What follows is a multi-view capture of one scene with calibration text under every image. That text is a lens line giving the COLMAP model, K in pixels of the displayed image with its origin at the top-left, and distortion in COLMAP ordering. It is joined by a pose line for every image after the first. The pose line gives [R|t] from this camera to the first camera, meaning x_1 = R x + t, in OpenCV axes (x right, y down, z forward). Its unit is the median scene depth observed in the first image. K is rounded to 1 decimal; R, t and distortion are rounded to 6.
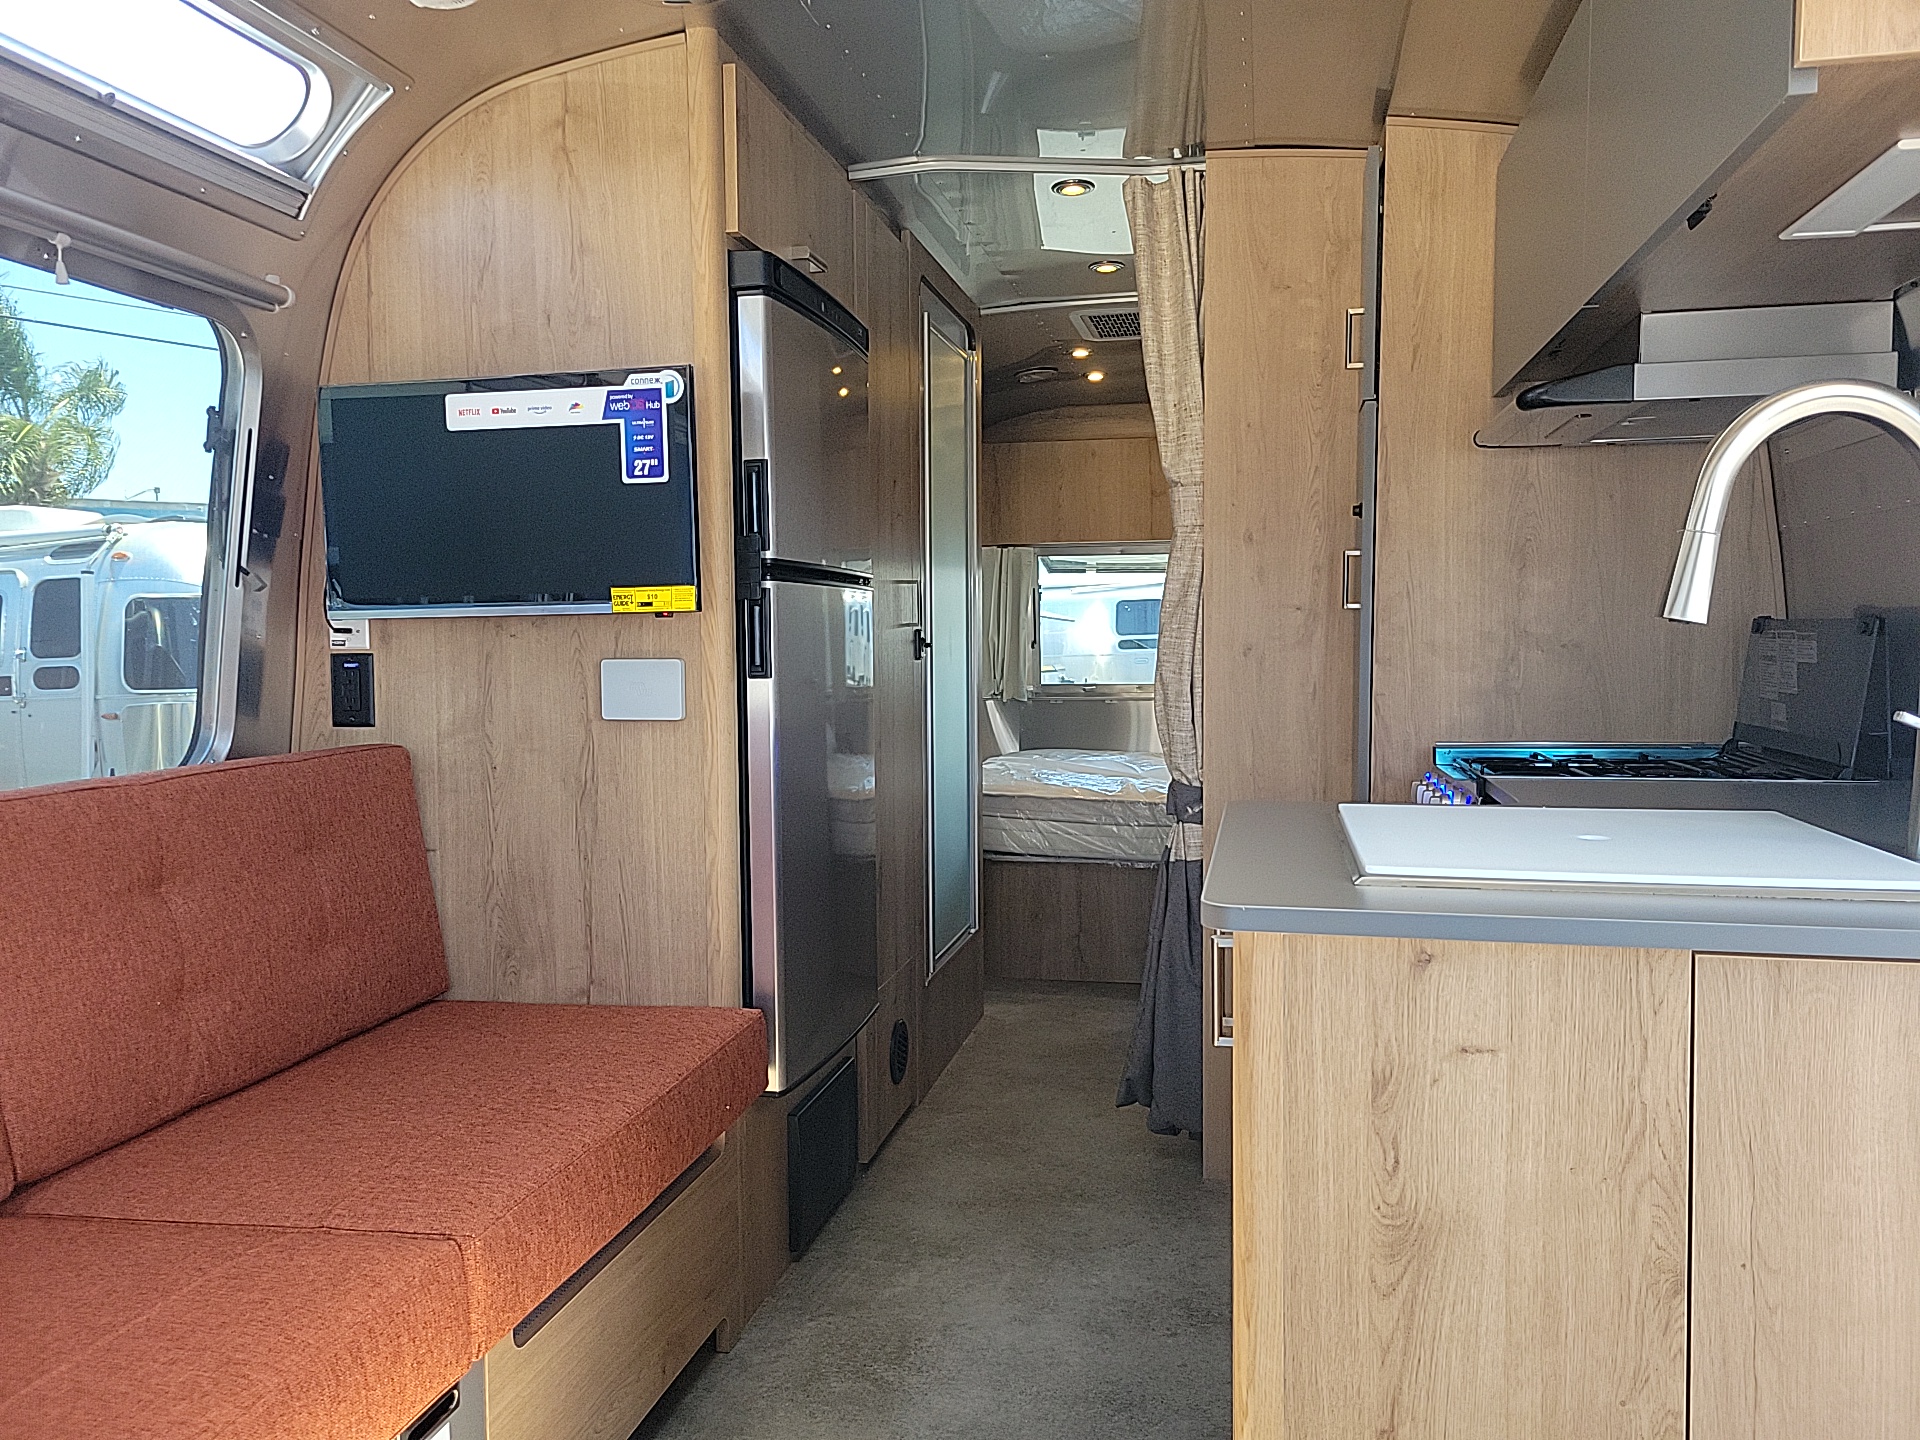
lens RADIAL K [[1459.6, 0, 965.4], [0, 1459.6, 719.5], [0, 0, 1]] dist [0.039213, -0.022799]
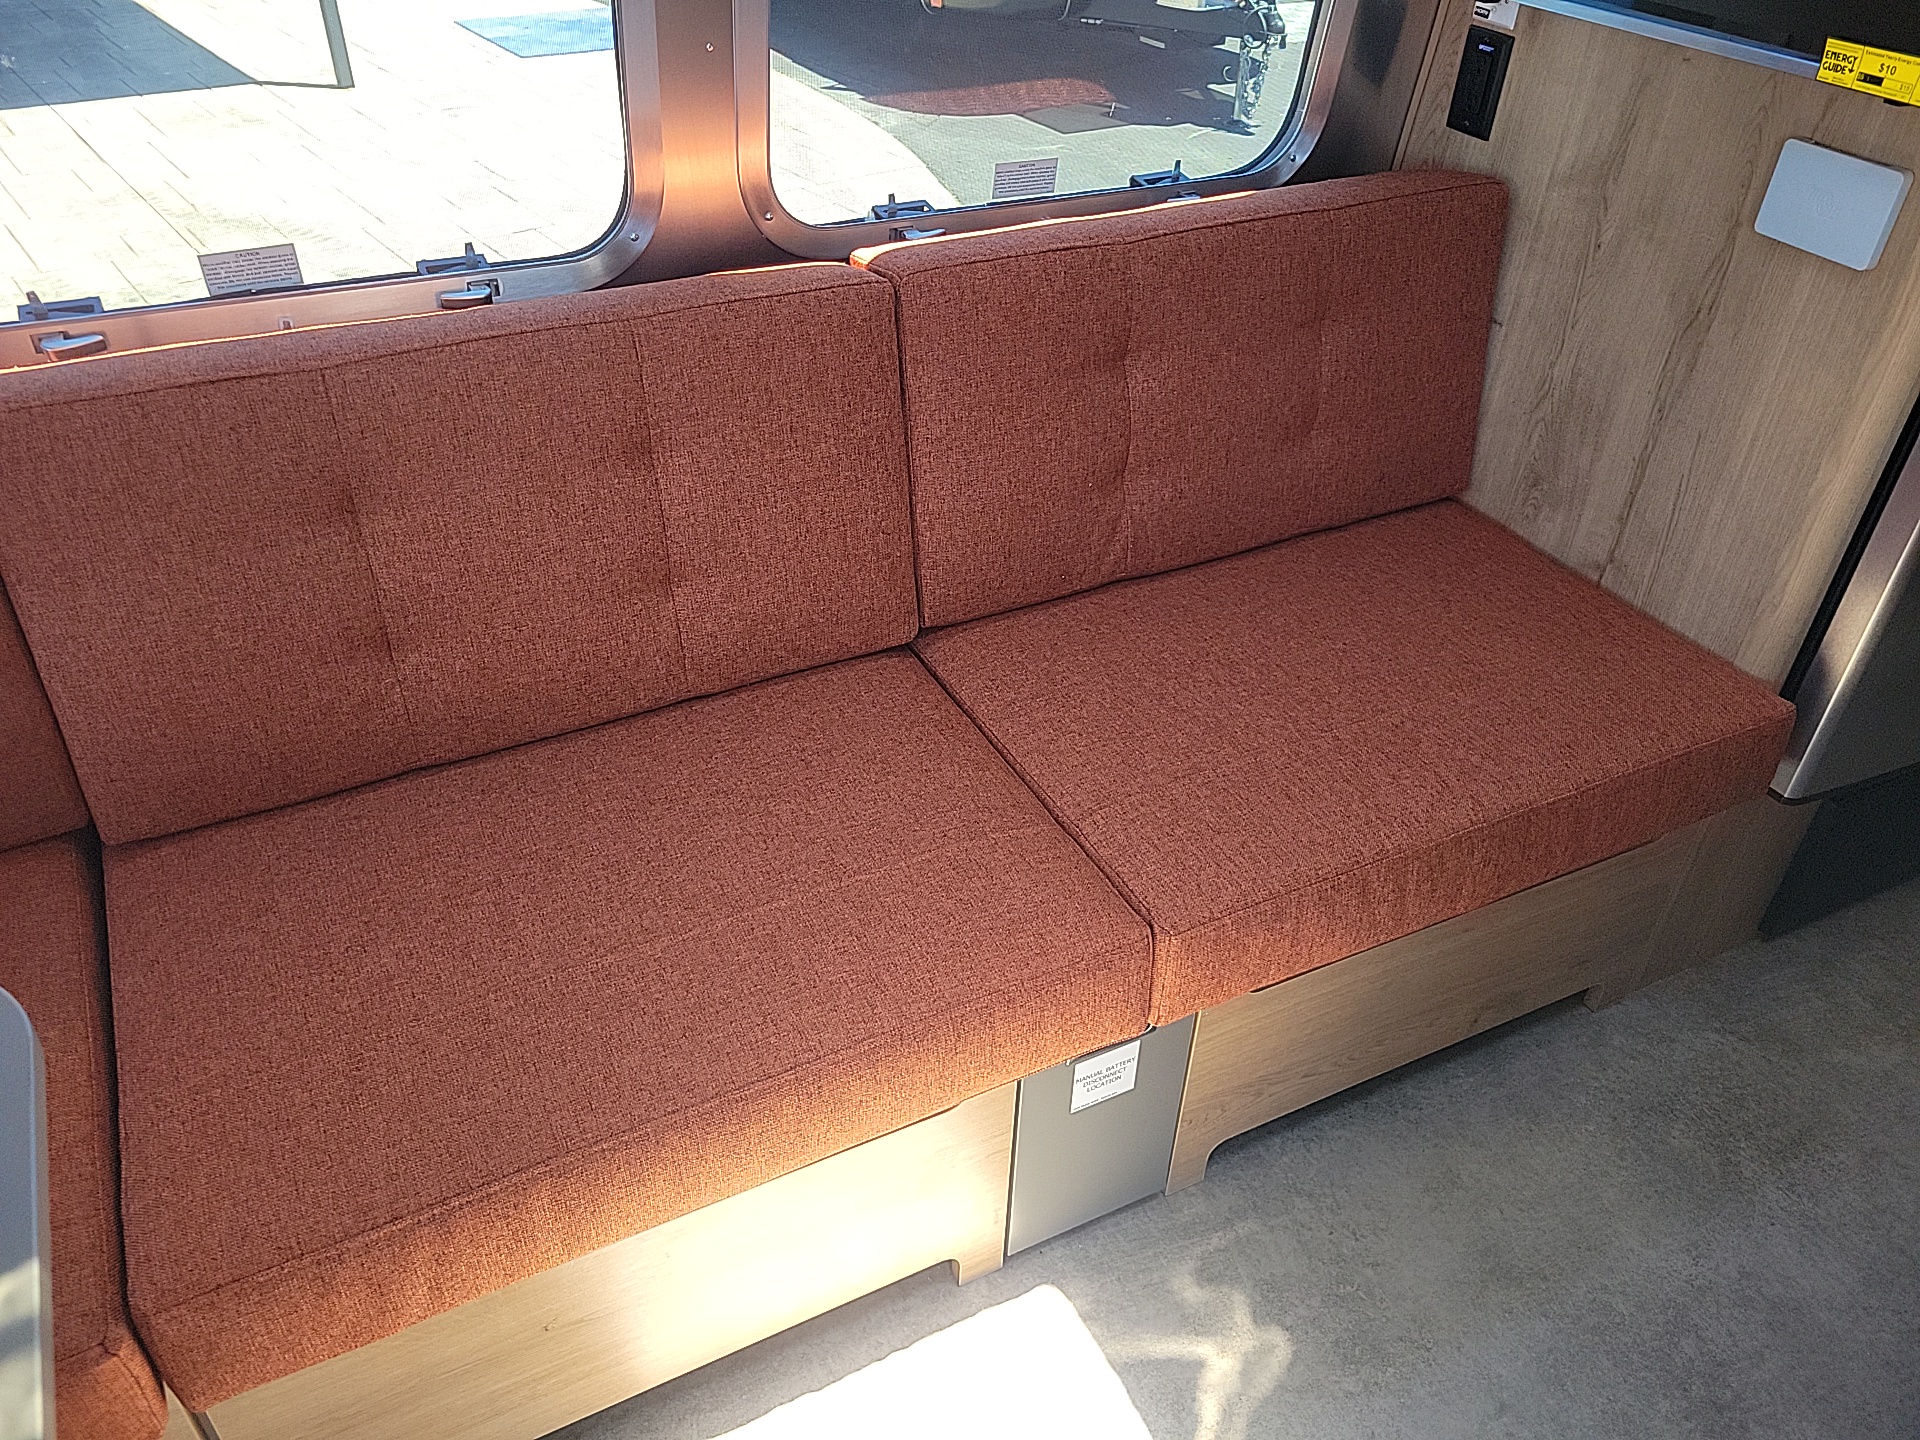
lens RADIAL K [[1459.6, 0, 948.3], [0, 1459.6, 712.2], [0, 0, 1]] dist [0.039213, -0.022799]
pose [[0.615783, 0.491910, -0.615497, 0.050498], [-0.076928, 0.814974, 0.574369, -0.179373], [0.784151, -0.306338, 0.539689, 0.273310]]
